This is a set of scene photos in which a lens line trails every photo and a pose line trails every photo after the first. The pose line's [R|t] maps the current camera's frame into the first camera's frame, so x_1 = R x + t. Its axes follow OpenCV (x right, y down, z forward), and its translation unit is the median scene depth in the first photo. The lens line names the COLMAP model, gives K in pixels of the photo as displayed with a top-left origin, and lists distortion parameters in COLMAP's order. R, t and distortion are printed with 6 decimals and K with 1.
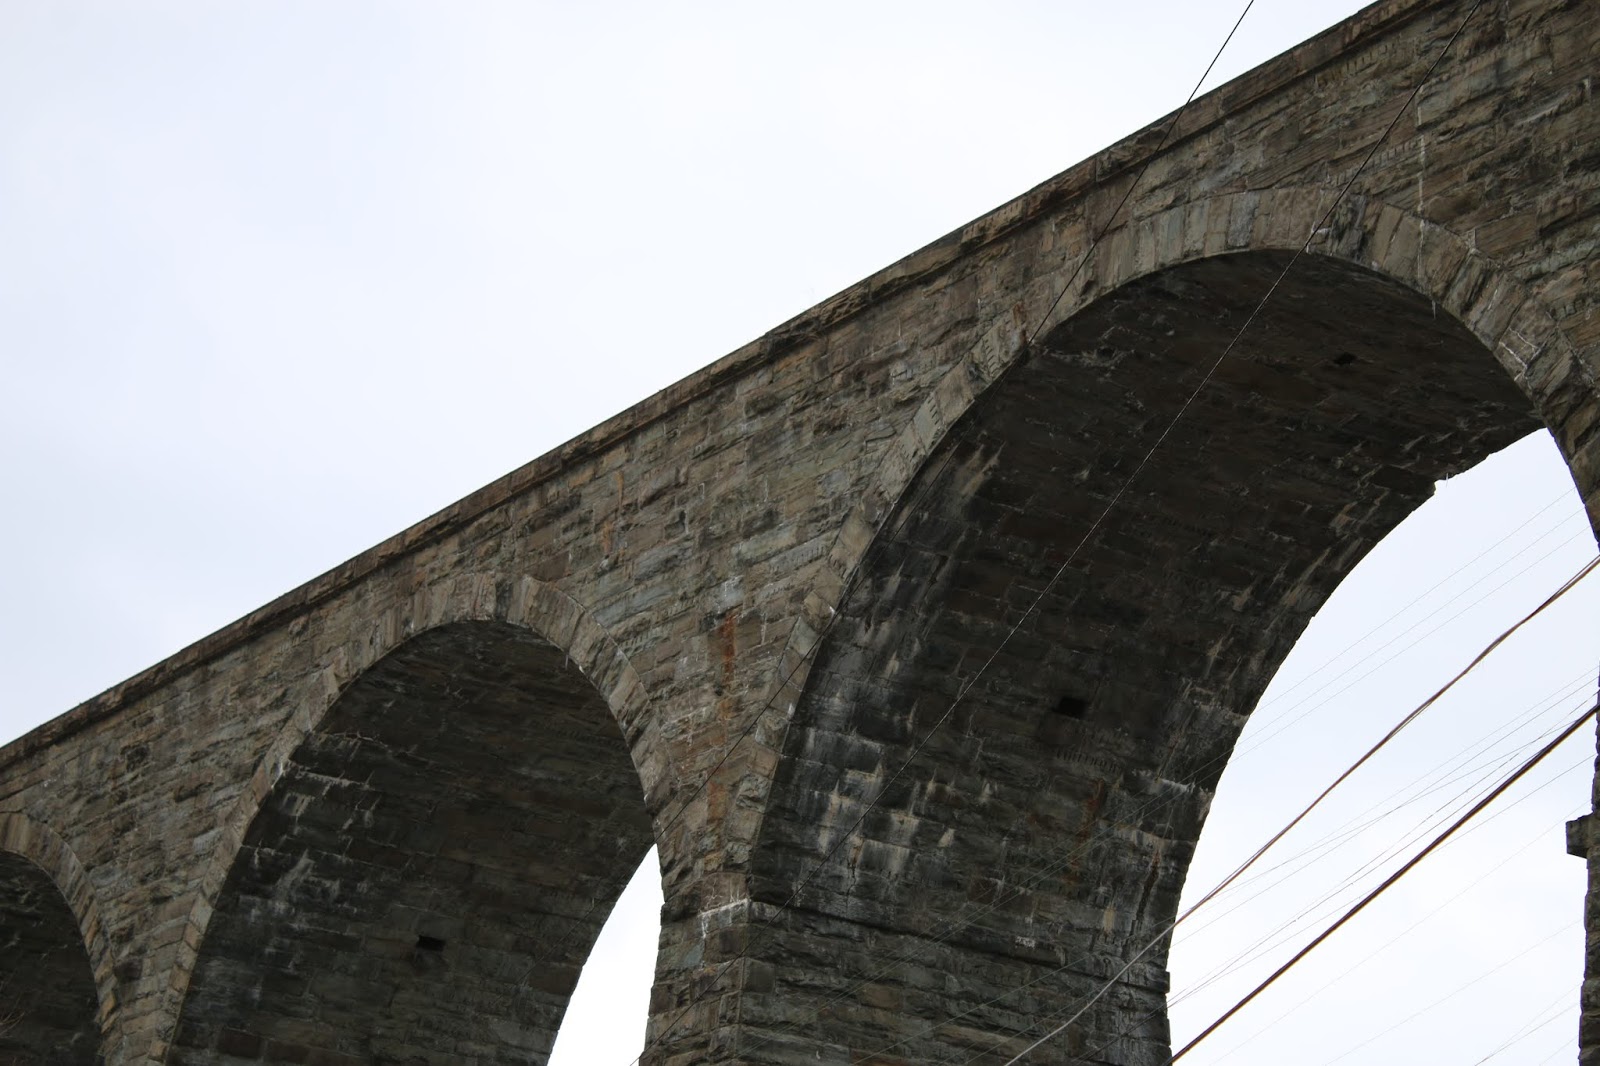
lens RADIAL K [[3818.6, 0, 800.0], [0, 3818.6, 533.0], [0, 0, 1]] dist [0.094213, 0.115680]
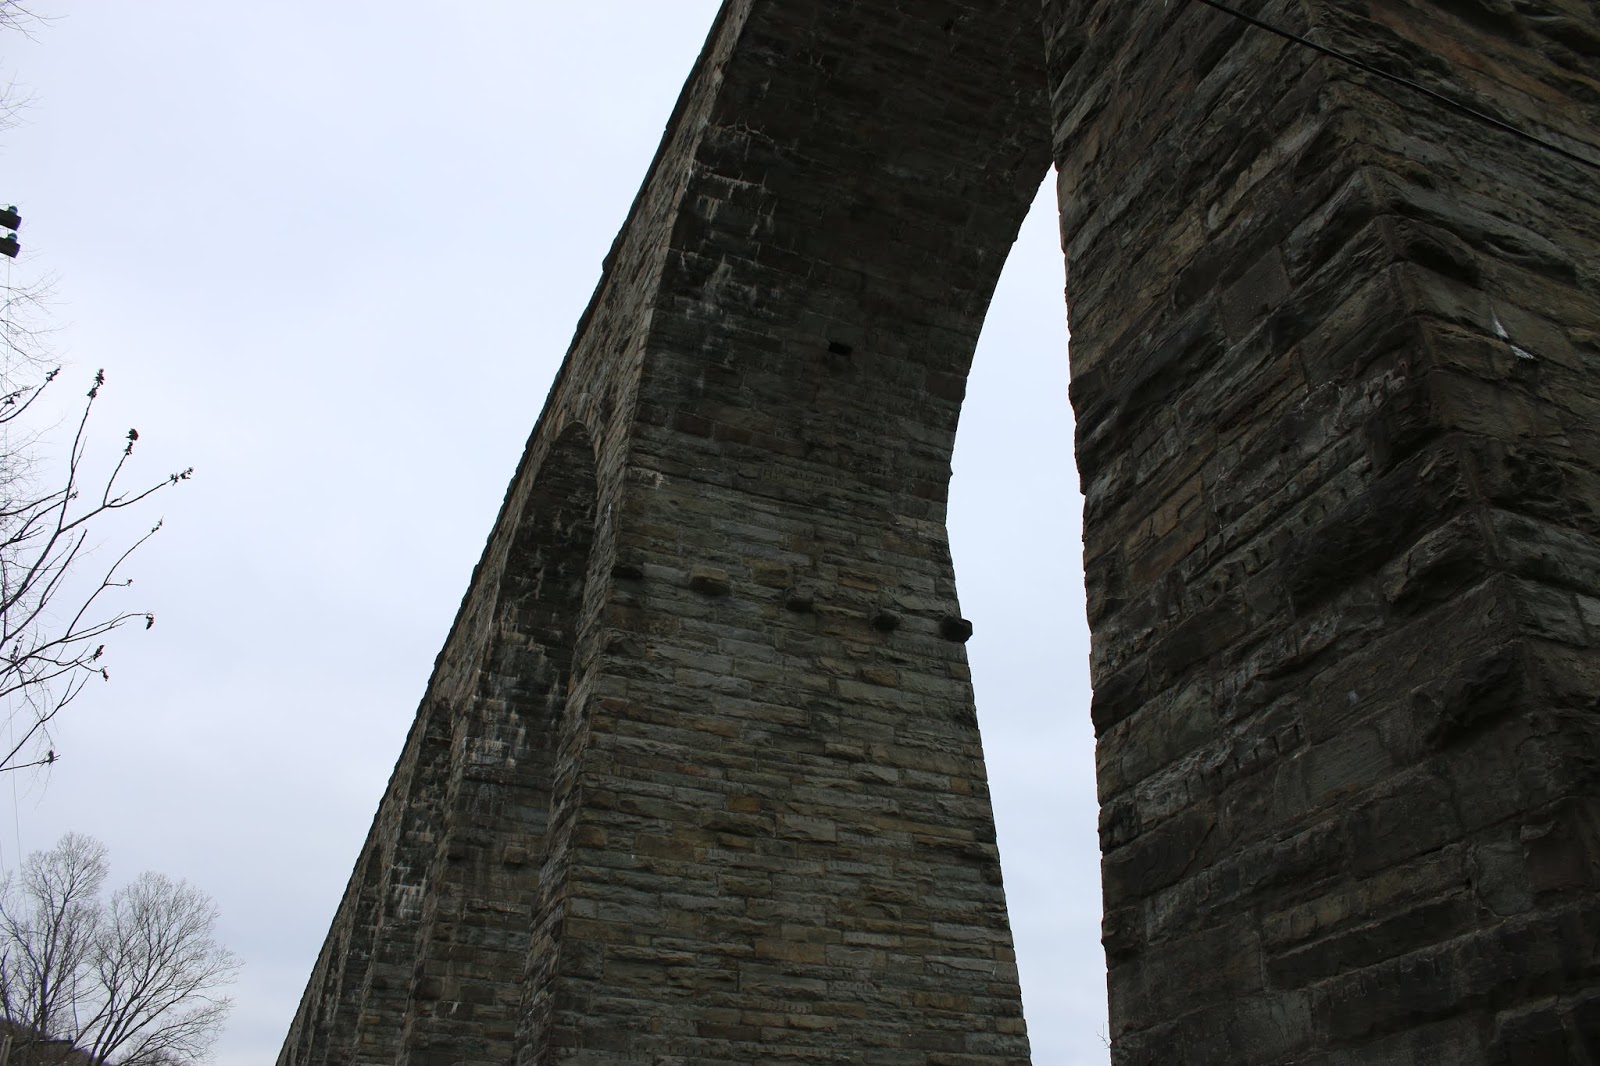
lens RADIAL K [[1344.7, 0, 793.0], [0, 1344.7, 517.5], [0, 0, 1]] dist [-0.164299, 0.147855]
pose [[0.975460, -0.161109, -0.150069, -0.056357], [0.124204, 0.965440, -0.229125, 0.261230], [0.181797, 0.204863, 0.961759, 0.604570]]
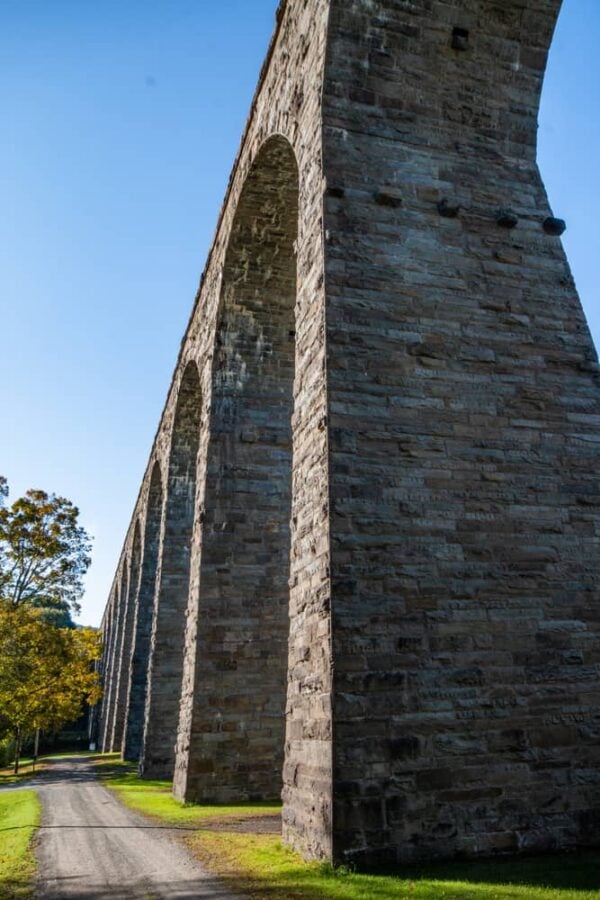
lens RADIAL K [[703.5, 0, 300.0], [0, 703.5, 450.0], [0, 0, 1]] dist [-0.000379, 0.055006]
pose [[0.946569, -0.200704, -0.252436, -0.124155], [0.196965, 0.979583, -0.040269, 0.295203], [0.255365, -0.011603, 0.966775, 0.682949]]
